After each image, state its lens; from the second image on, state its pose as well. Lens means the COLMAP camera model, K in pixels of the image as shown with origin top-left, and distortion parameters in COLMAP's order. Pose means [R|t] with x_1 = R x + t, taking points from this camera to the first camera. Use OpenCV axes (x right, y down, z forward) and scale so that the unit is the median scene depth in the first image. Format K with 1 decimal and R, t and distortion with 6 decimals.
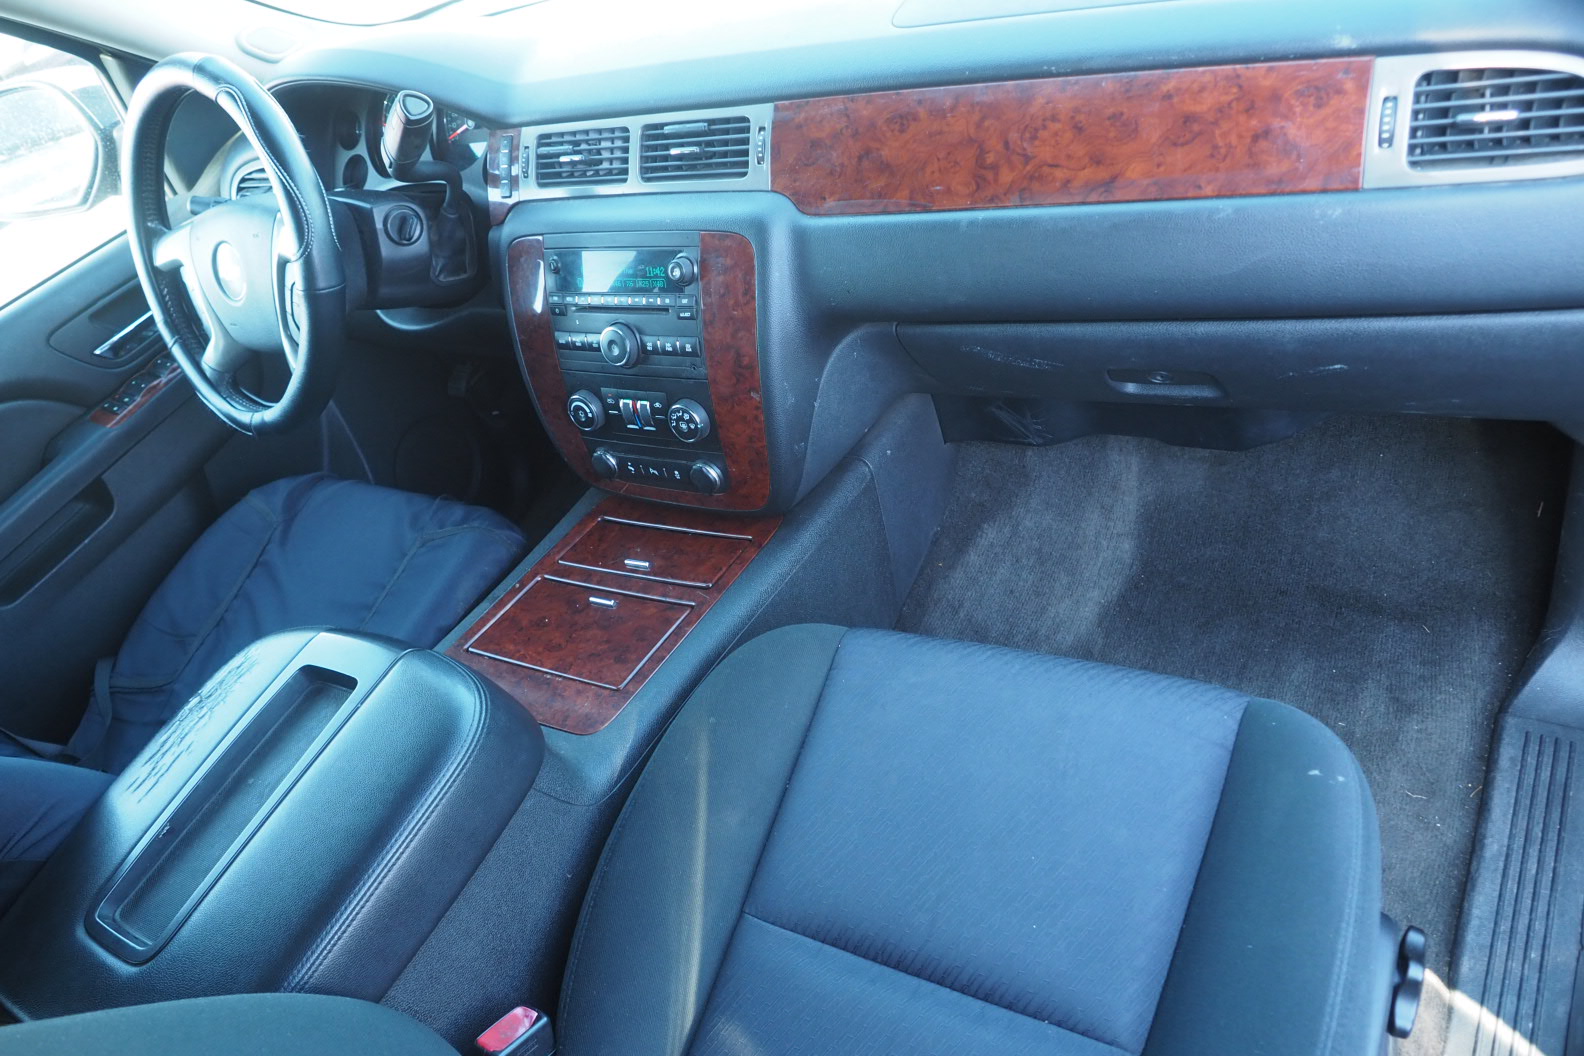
lens RADIAL K [[1100.1, 0, 792.0], [0, 1100.1, 528.0], [0, 0, 1]] dist [0.031055, -0.073949]
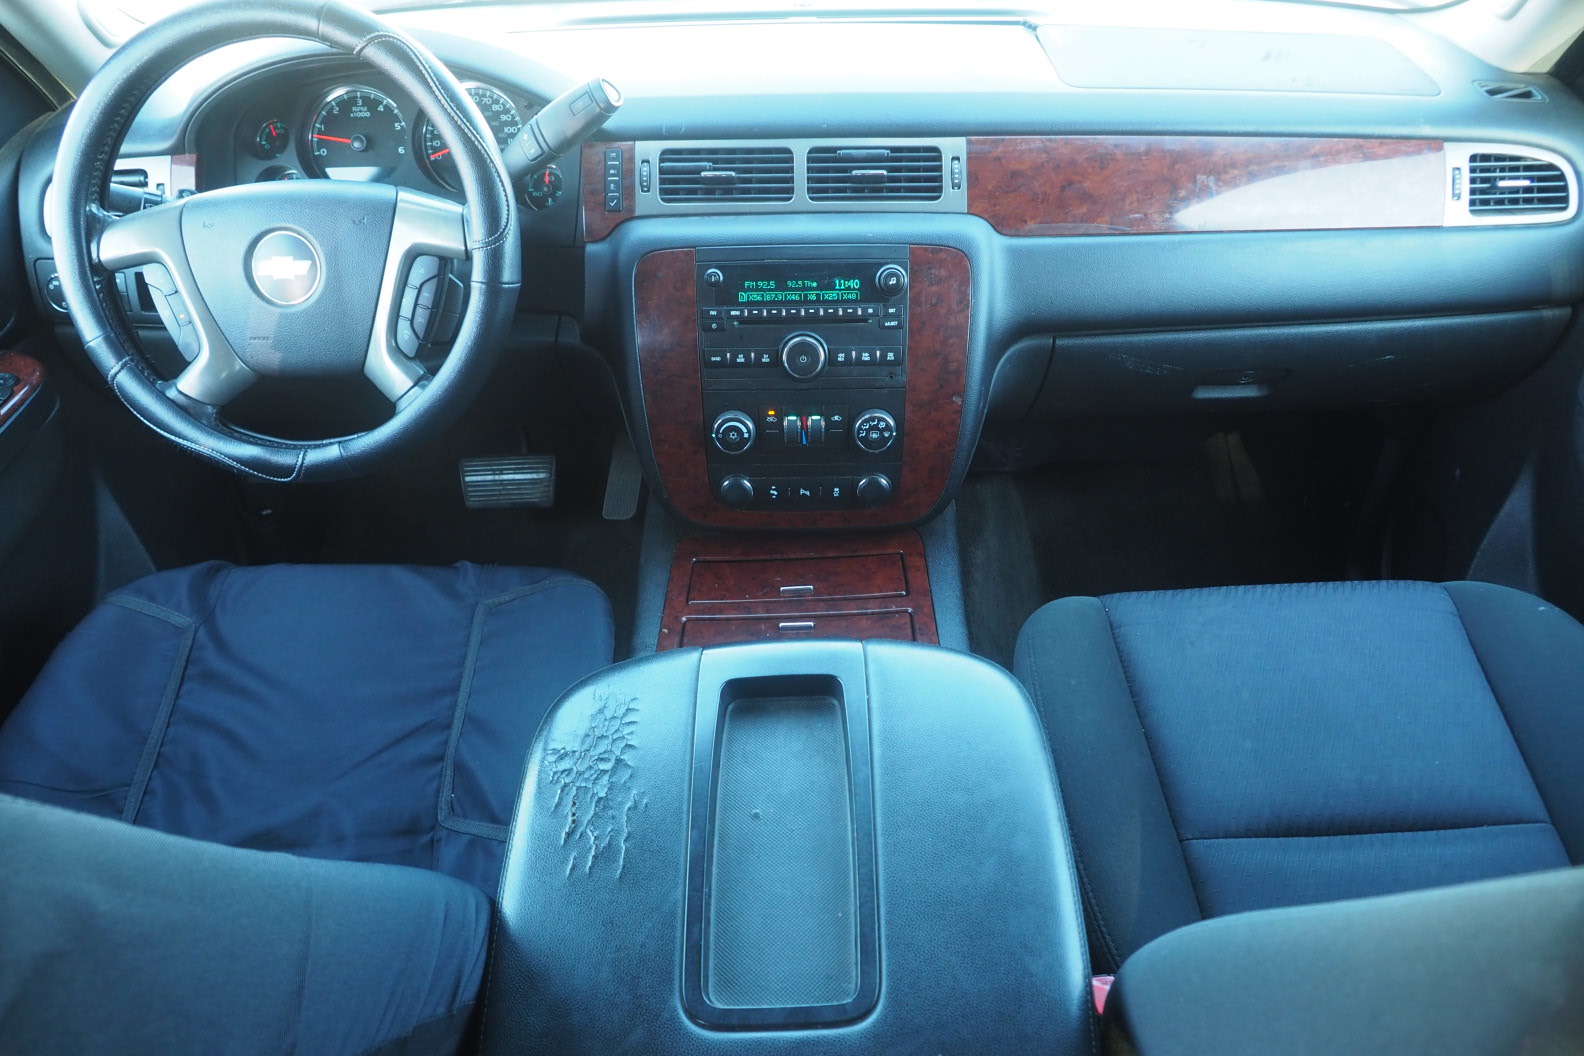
lens RADIAL K [[1100.1, 0, 792.0], [0, 1100.1, 528.0], [0, 0, 1]] dist [0.031055, -0.073949]
pose [[0.827862, -0.054612, 0.558268, -0.782034], [0.139384, 0.984062, -0.110429, 0.098816], [-0.543339, 0.169234, 0.822279, 0.238404]]
